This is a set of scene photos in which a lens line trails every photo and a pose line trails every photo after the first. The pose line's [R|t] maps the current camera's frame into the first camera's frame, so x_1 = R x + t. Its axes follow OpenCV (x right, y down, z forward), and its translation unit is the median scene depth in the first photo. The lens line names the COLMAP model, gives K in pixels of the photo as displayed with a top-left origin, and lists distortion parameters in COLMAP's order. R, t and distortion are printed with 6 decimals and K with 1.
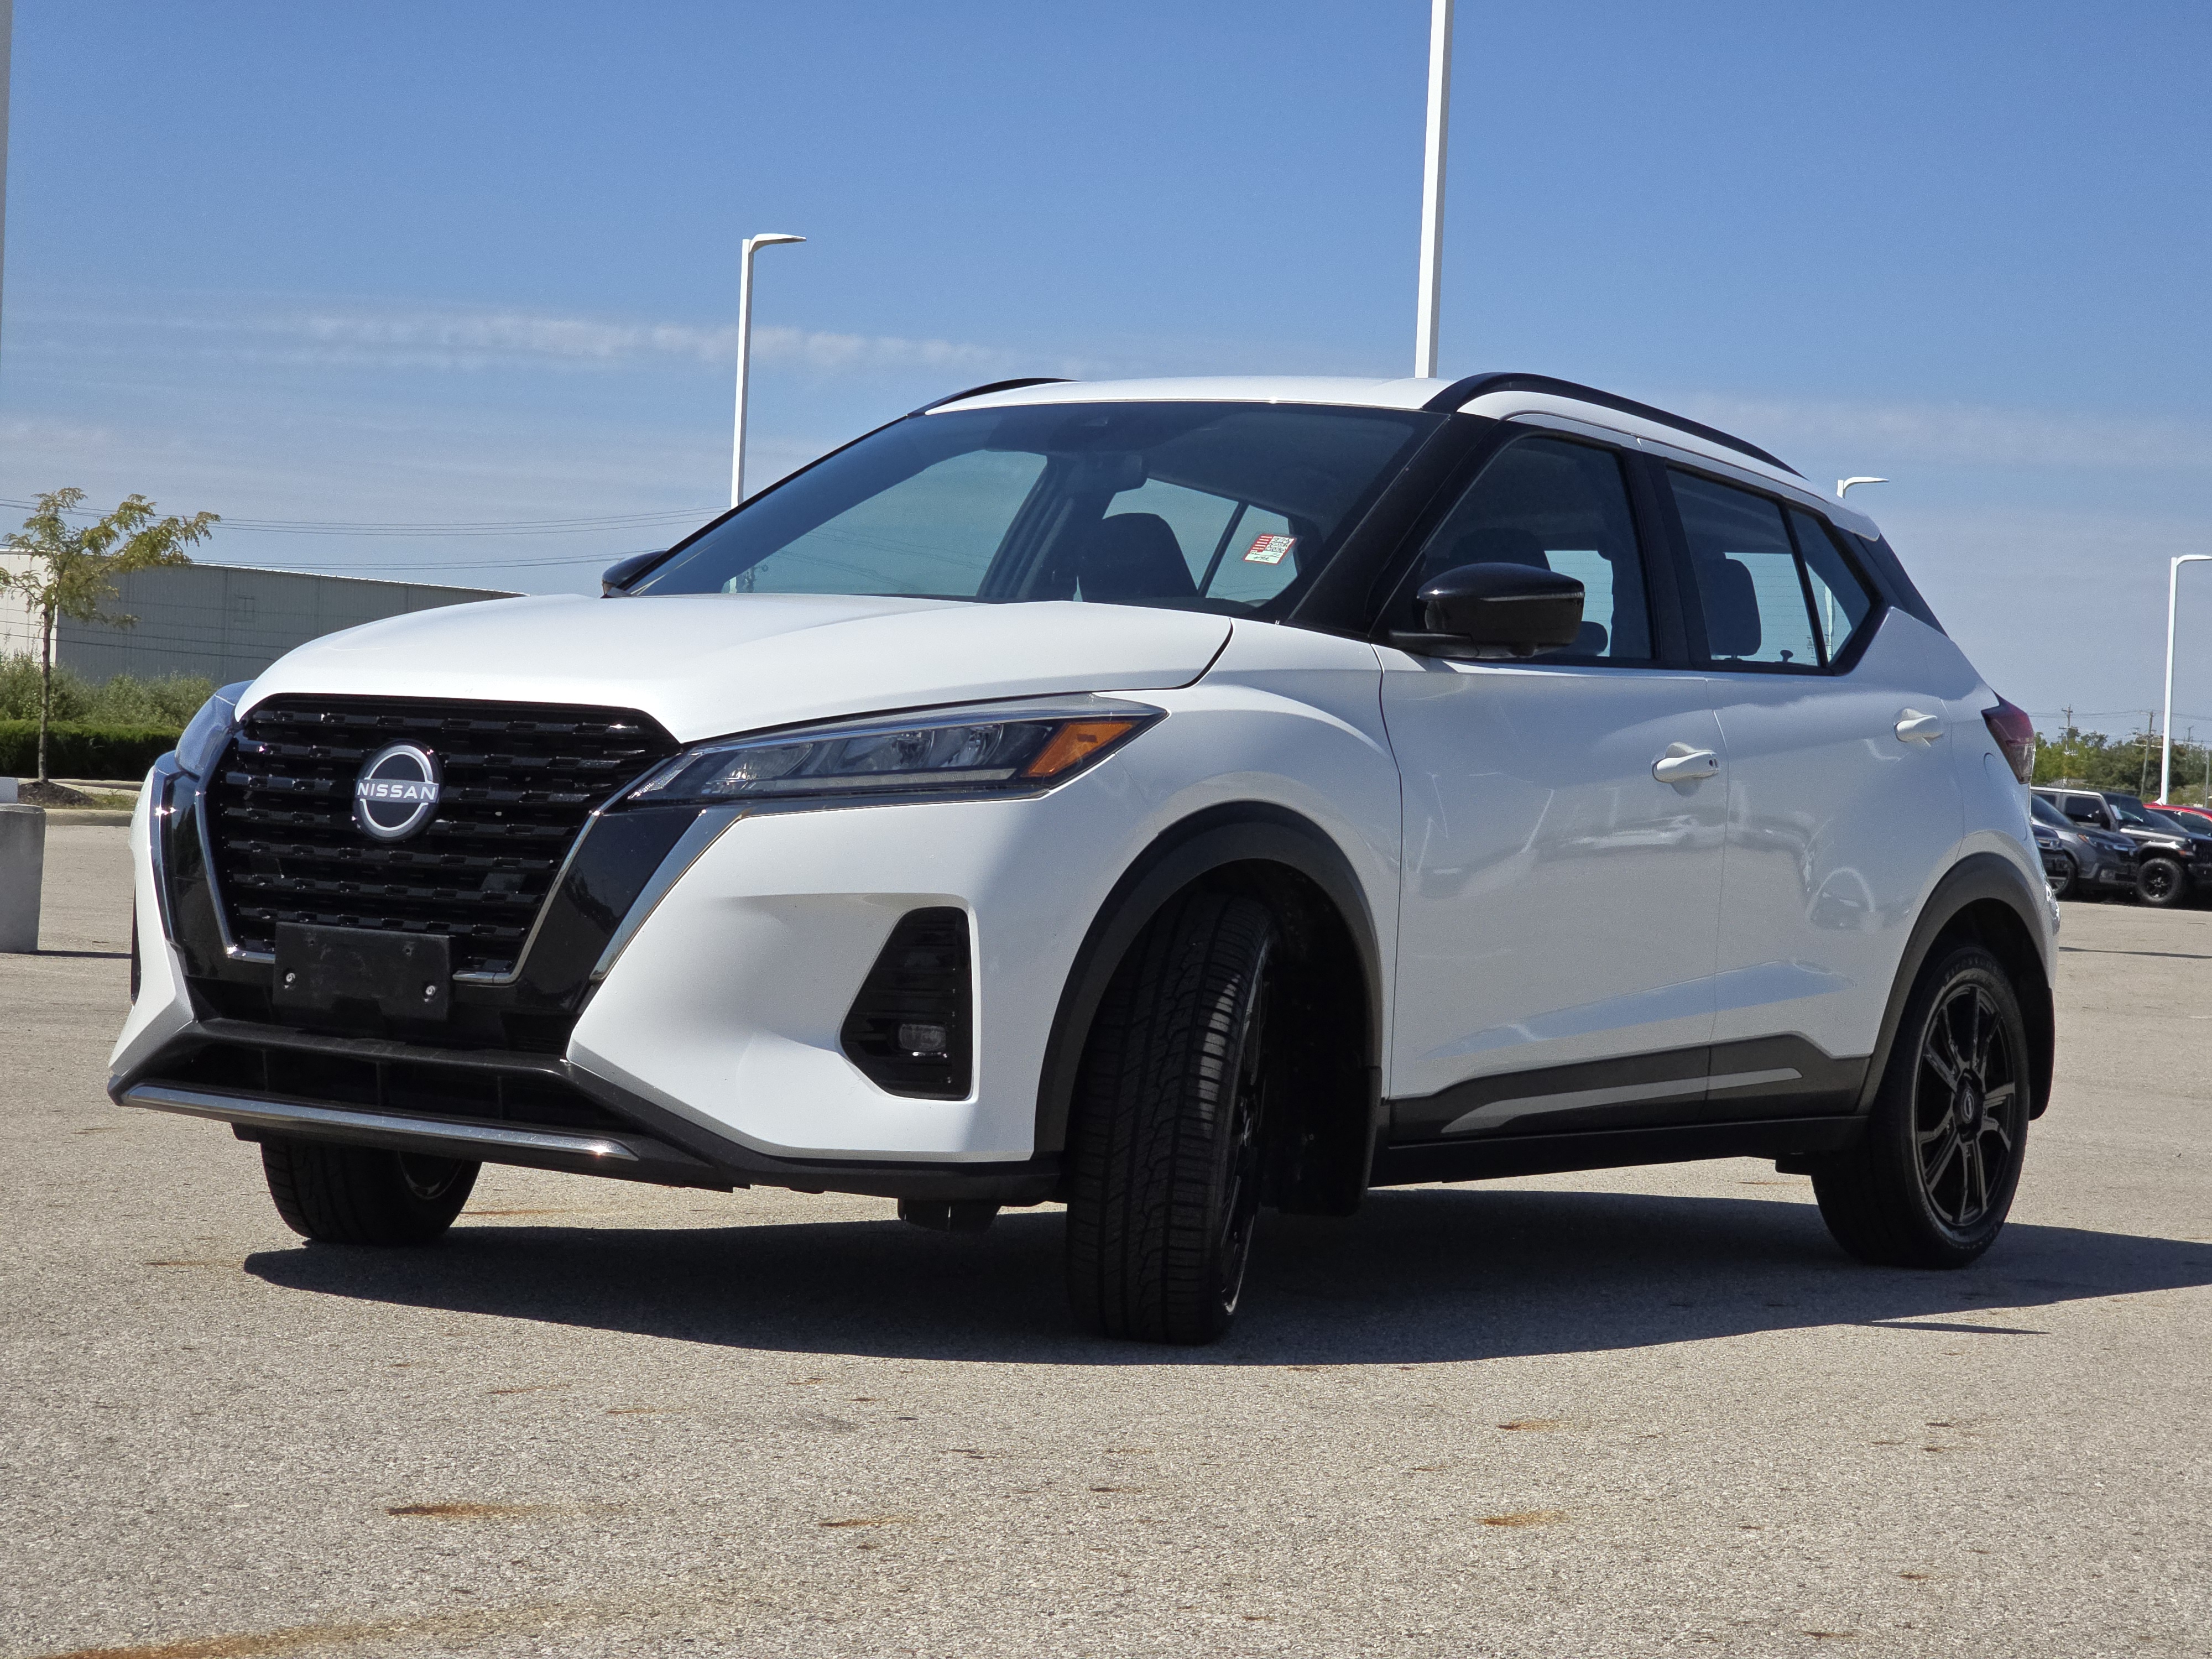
lens RADIAL K [[4327.6, 0, 1106.0], [0, 4327.6, 829.5], [0, 0, 1]] dist [0.262085, 0.176264]
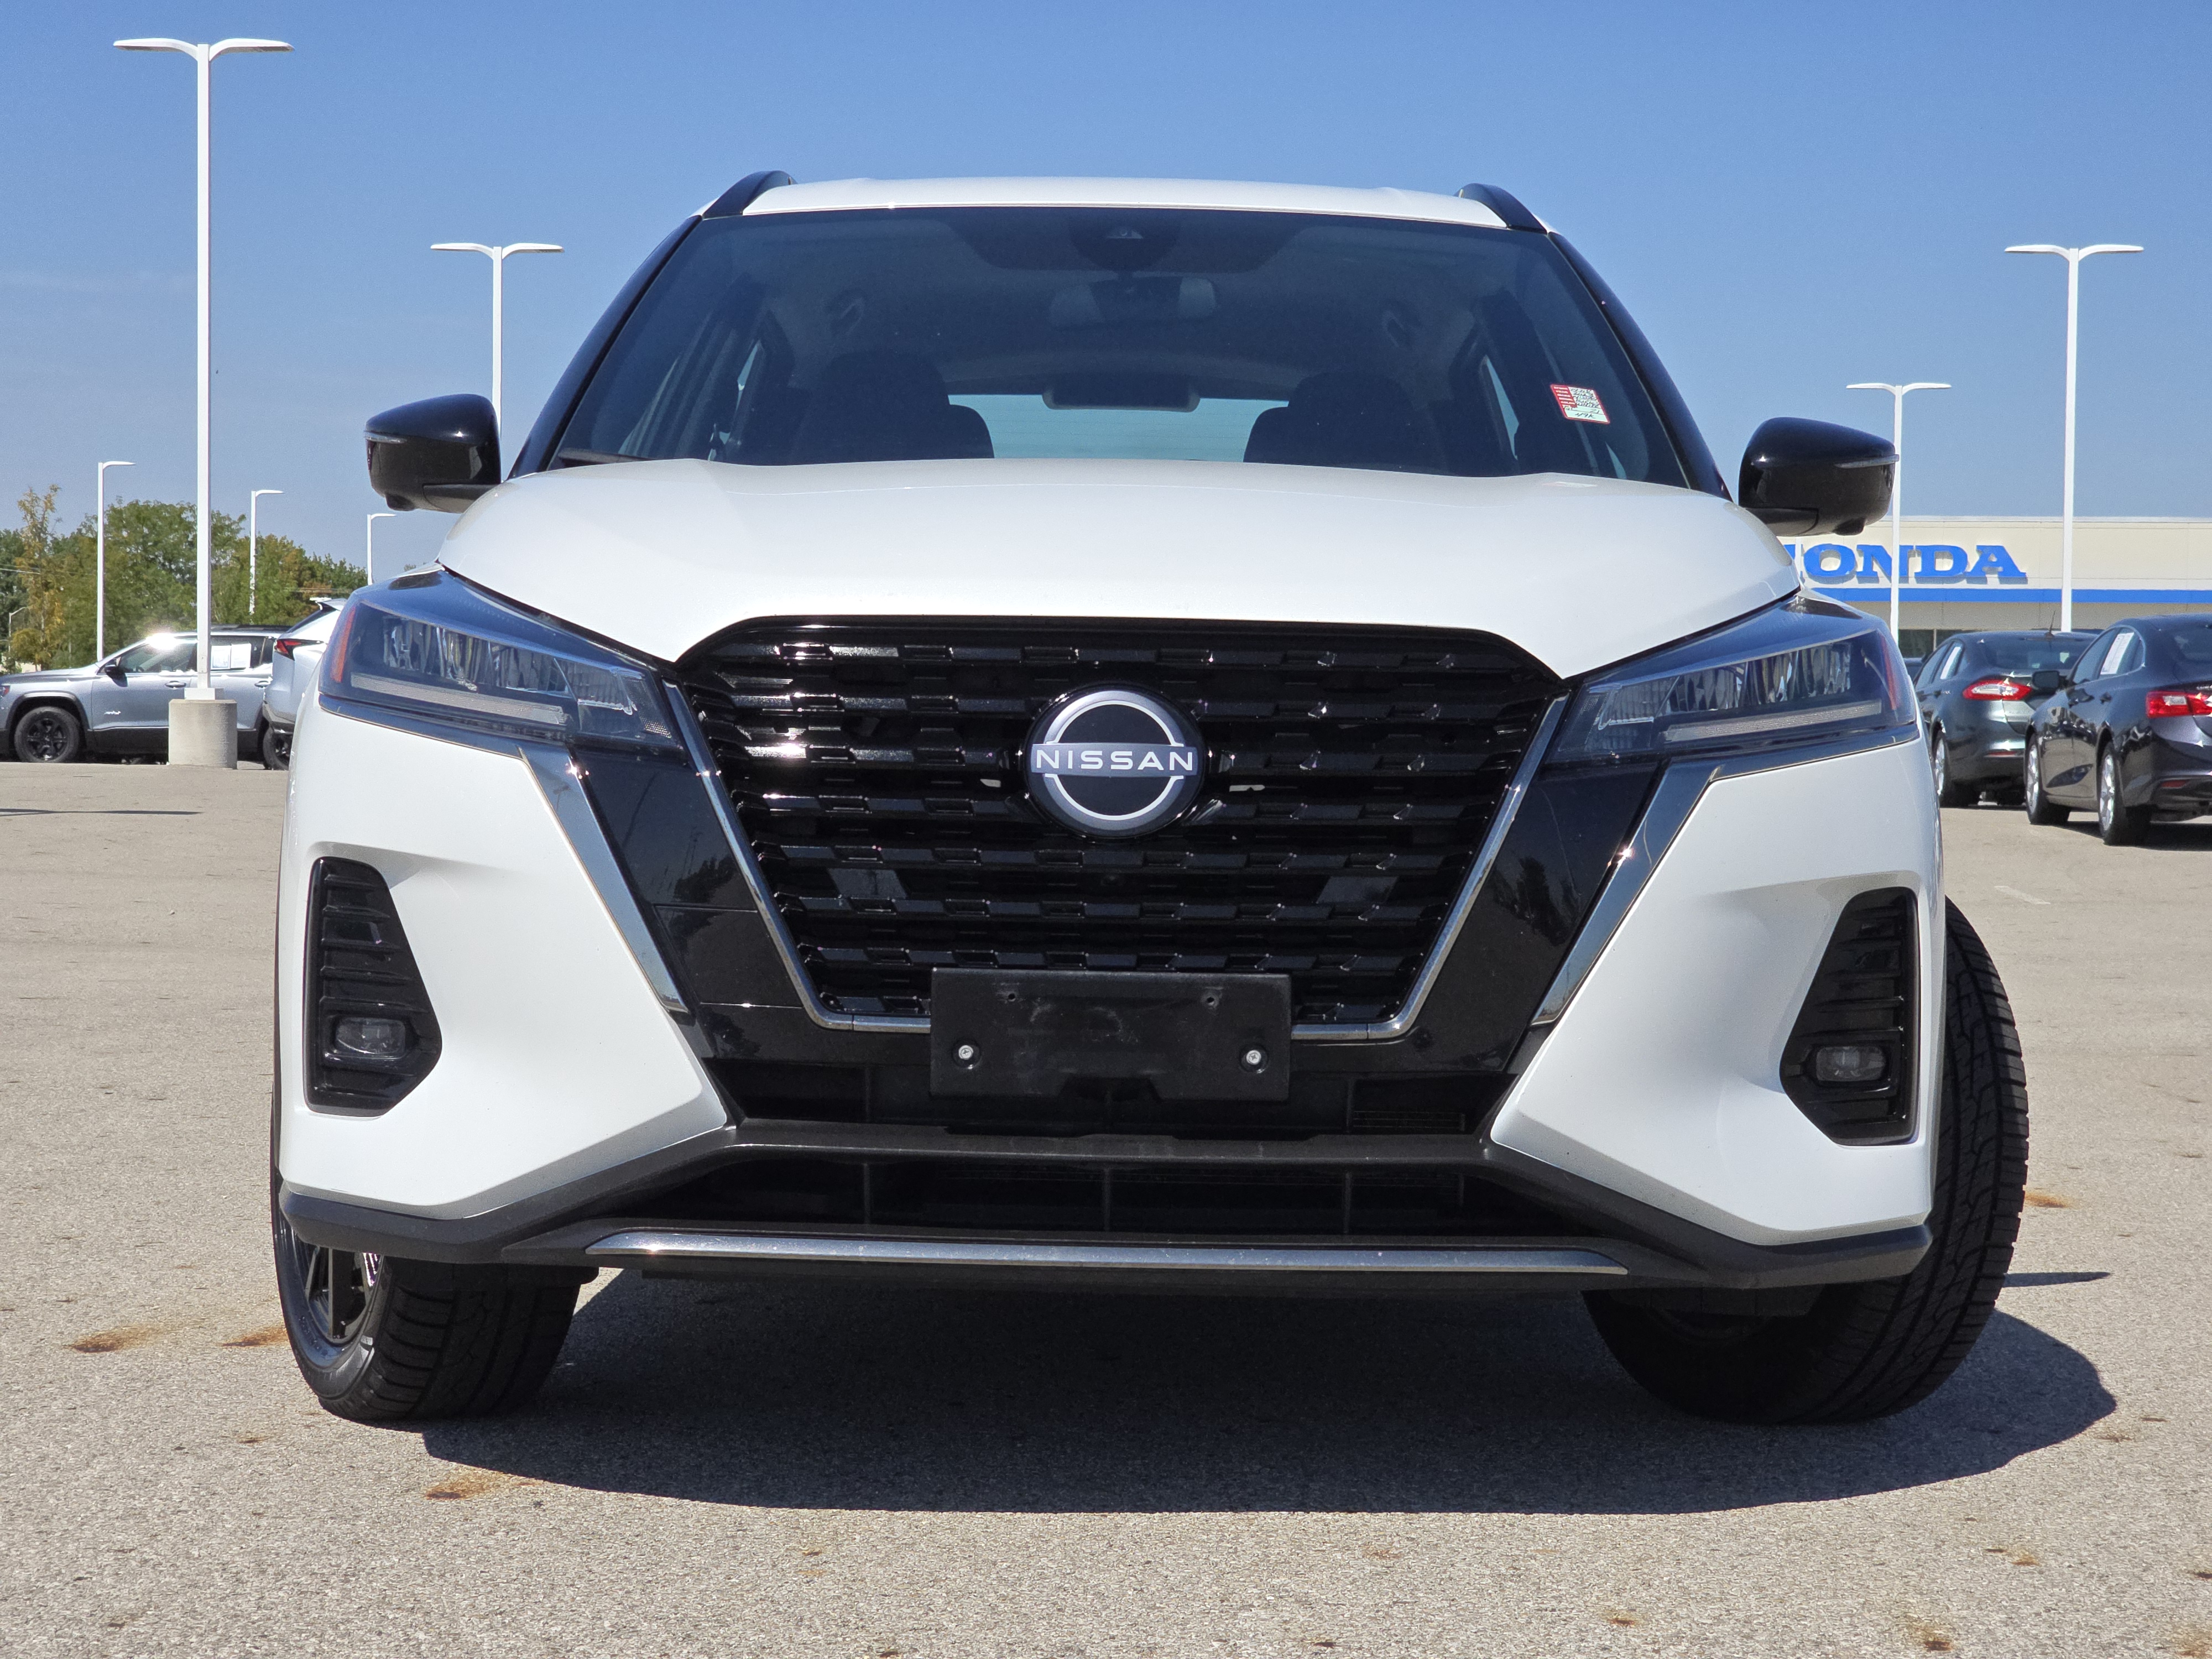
lens RADIAL K [[4280.7, 0, 1106.0], [0, 4280.7, 829.5], [0, 0, 1]] dist [-0.316642, 0.215801]
pose [[0.797084, -0.053072, 0.601531, -0.559495], [0.028131, 0.998312, 0.050804, -0.031585], [-0.603212, -0.023573, 0.797232, 0.485088]]
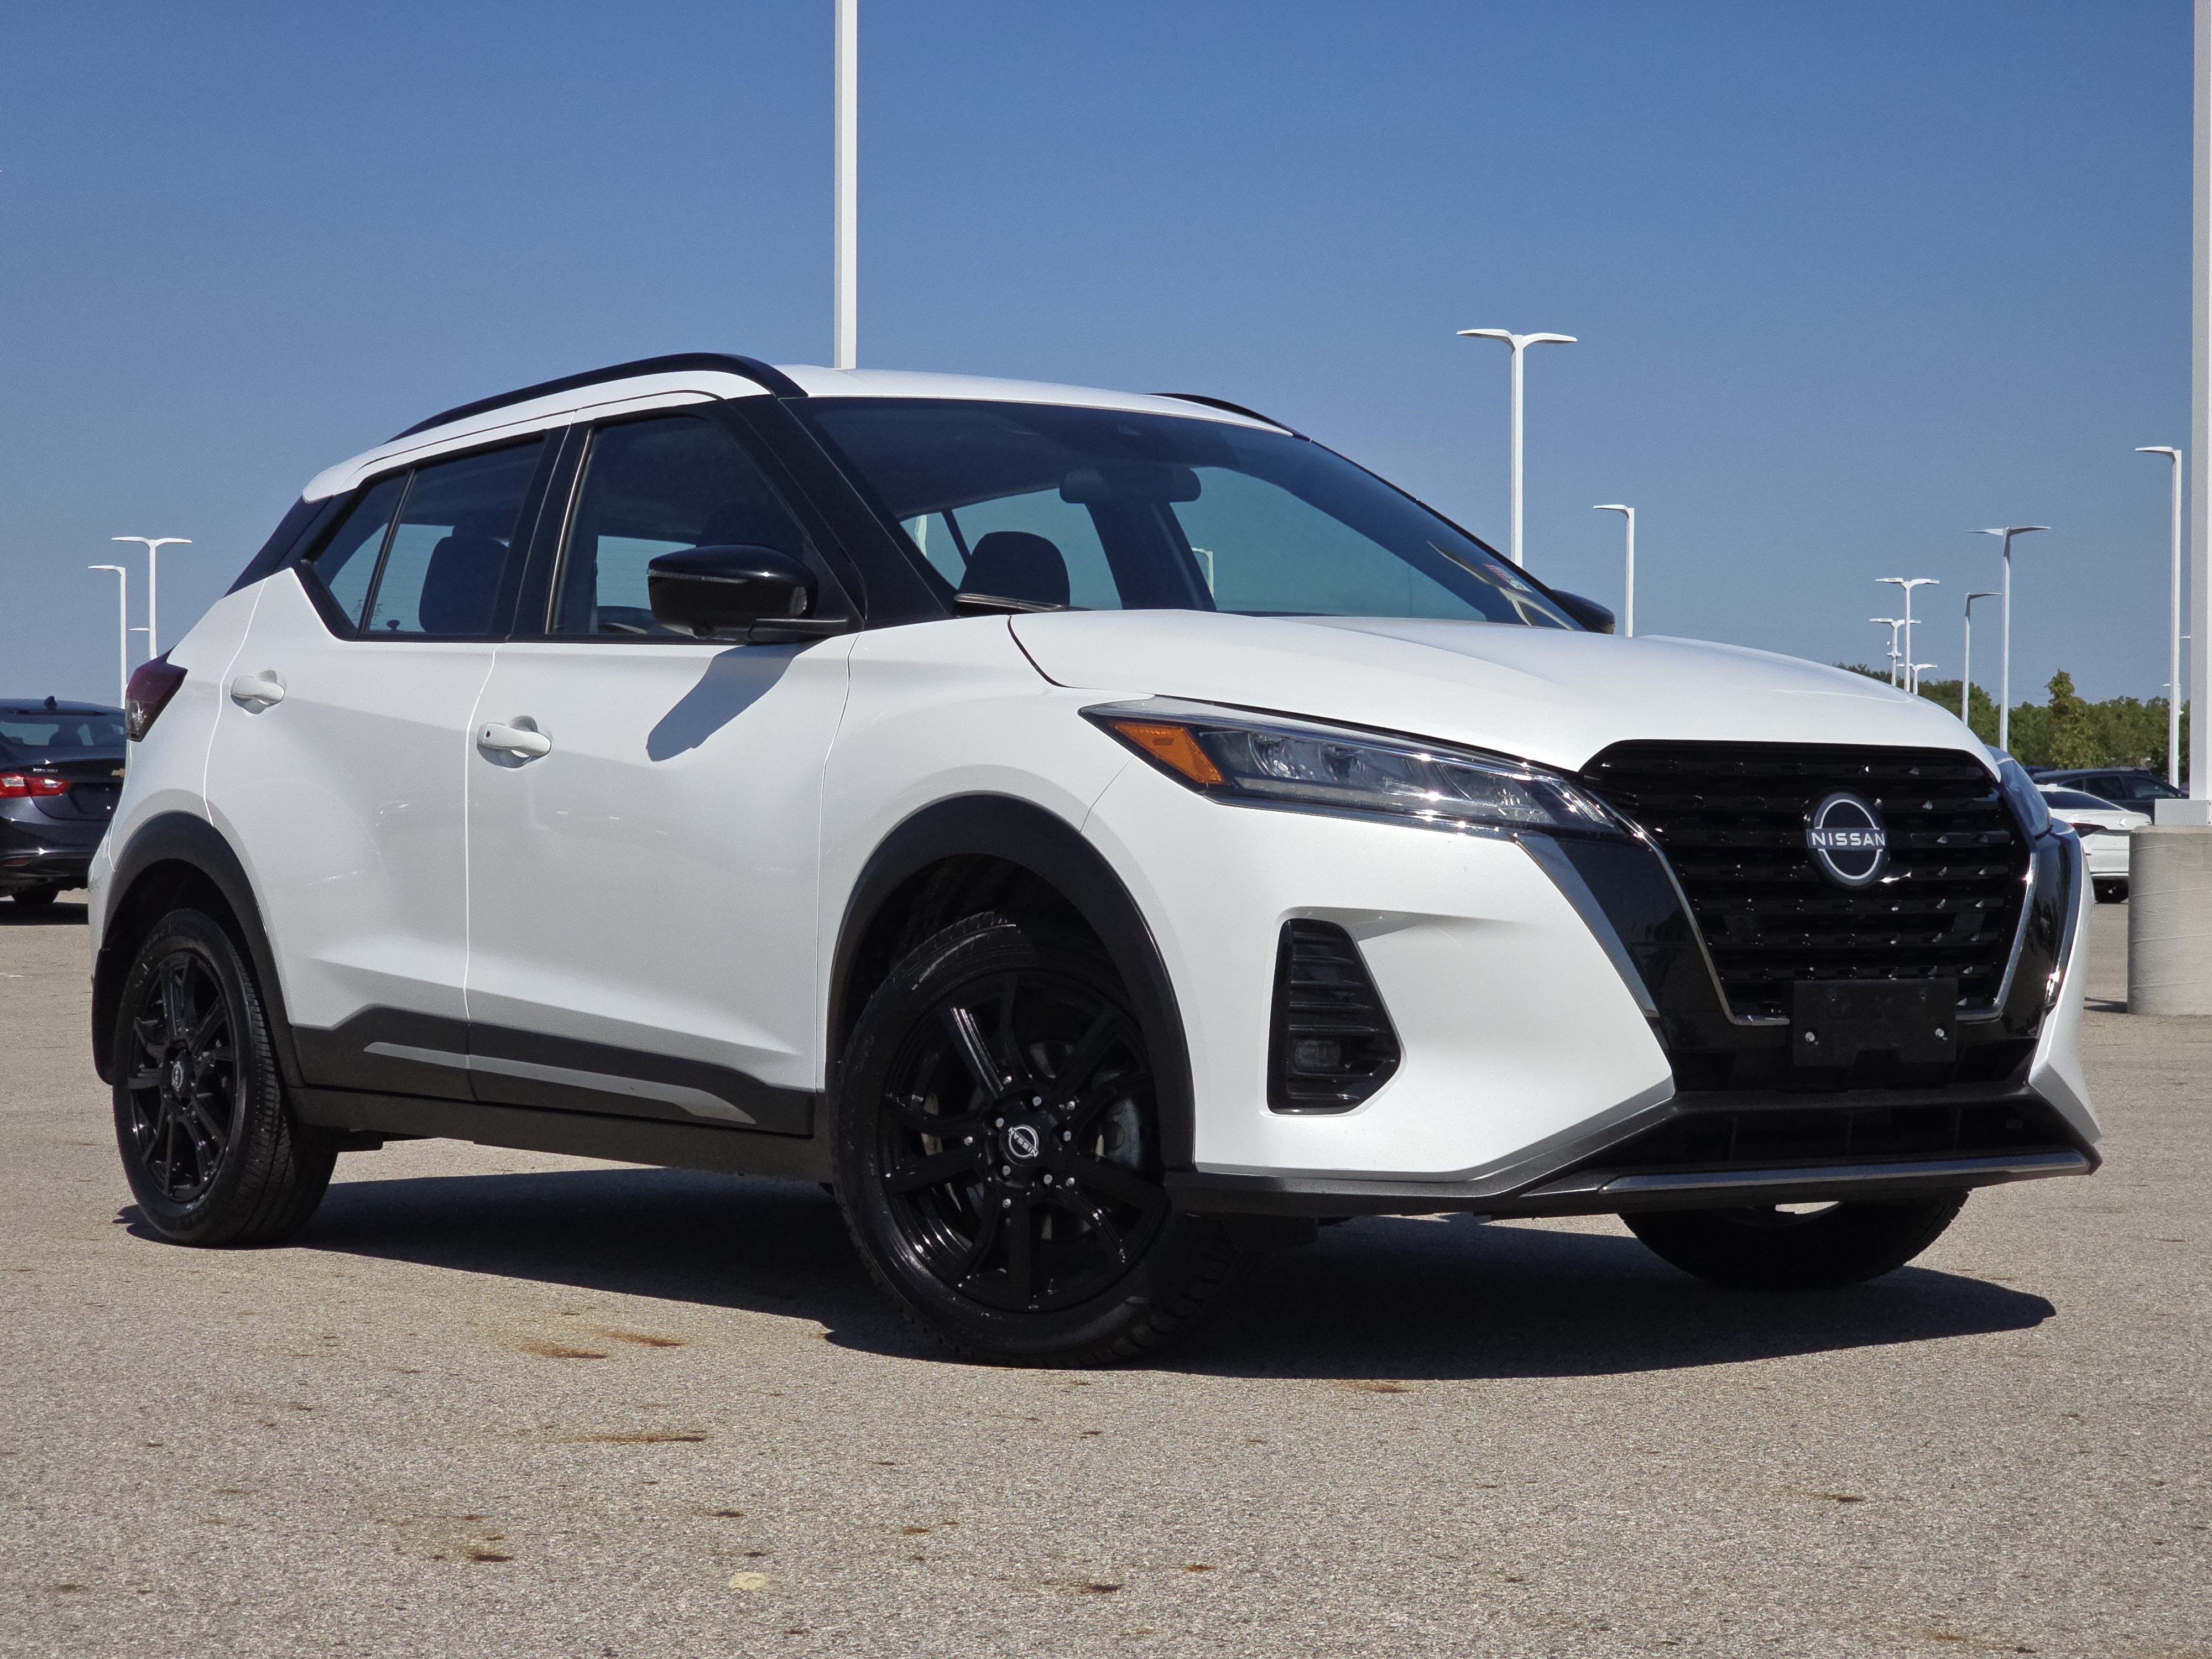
lens RADIAL K [[4280.7, 0, 1106.0], [0, 4280.7, 829.5], [0, 0, 1]] dist [-0.316642, 0.215801]
pose [[0.318604, -0.050877, 0.946522, -1.131871], [0.015043, 0.998704, 0.048618, -0.060591], [-0.947769, -0.001252, 0.318956, 0.858998]]
